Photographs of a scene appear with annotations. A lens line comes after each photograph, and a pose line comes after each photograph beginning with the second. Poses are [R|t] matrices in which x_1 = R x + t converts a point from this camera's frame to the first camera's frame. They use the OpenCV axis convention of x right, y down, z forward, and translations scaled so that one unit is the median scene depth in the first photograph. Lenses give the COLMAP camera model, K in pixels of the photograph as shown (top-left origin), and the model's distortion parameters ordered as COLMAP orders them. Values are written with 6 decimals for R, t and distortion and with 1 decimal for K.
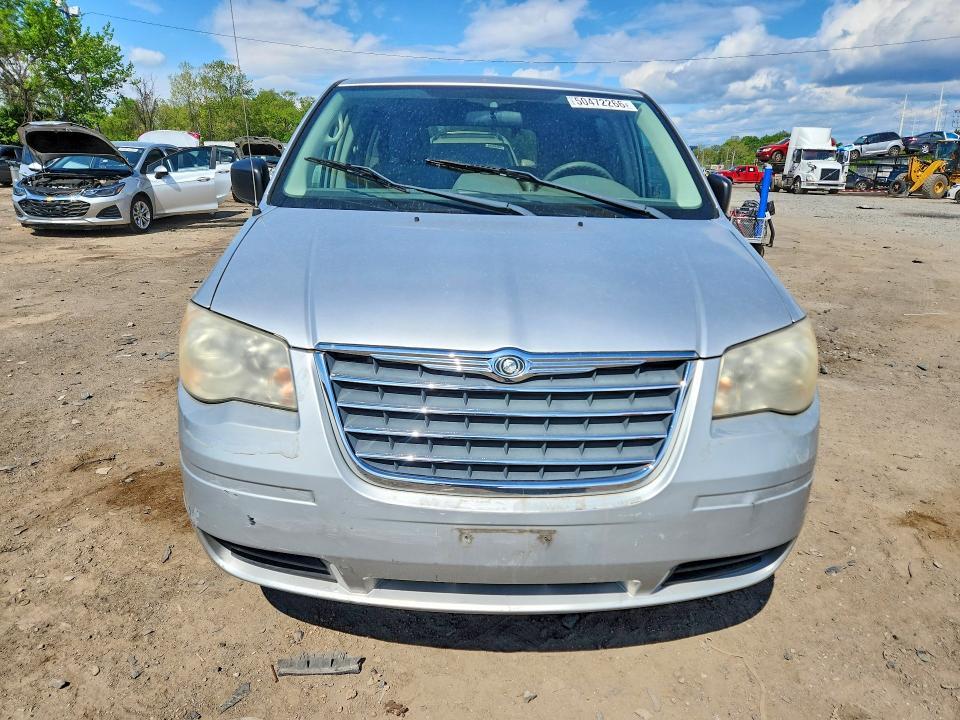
lens RADIAL K [[698.2, 0, 484.2], [0, 698.2, 360.9], [0, 0, 1]] dist [0.006505, -0.006260]
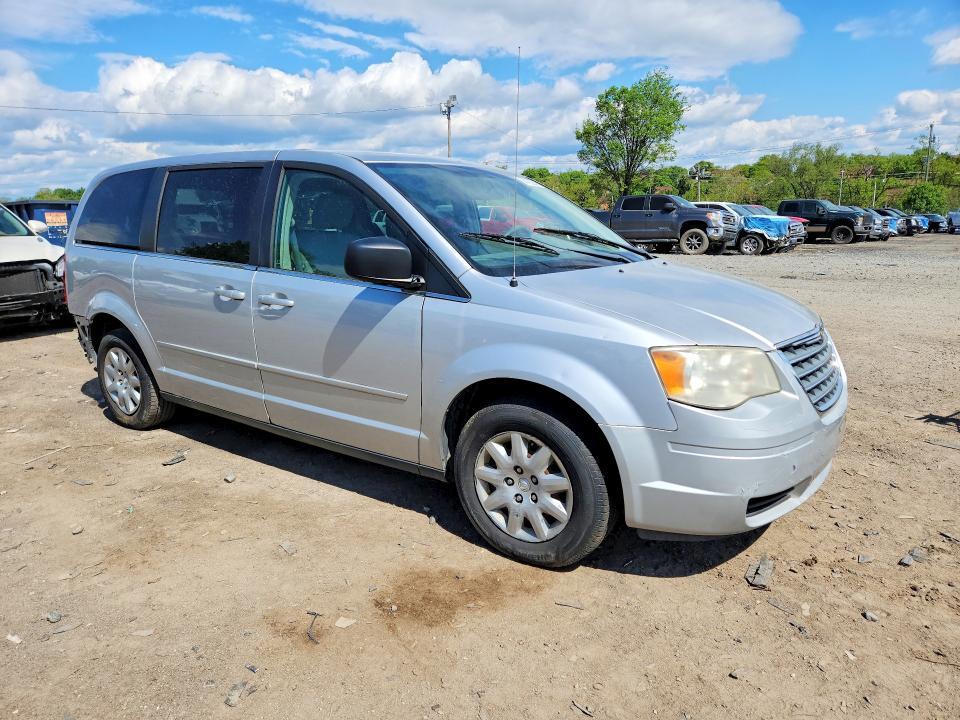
lens RADIAL K [[698.2, 0, 484.2], [0, 698.2, 360.9], [0, 0, 1]] dist [0.006505, -0.006260]
pose [[0.546616, -0.192796, 0.814887, -0.116551], [0.247060, 0.966947, 0.063048, -0.015542], [-0.800108, 0.166863, 0.576181, 0.039437]]
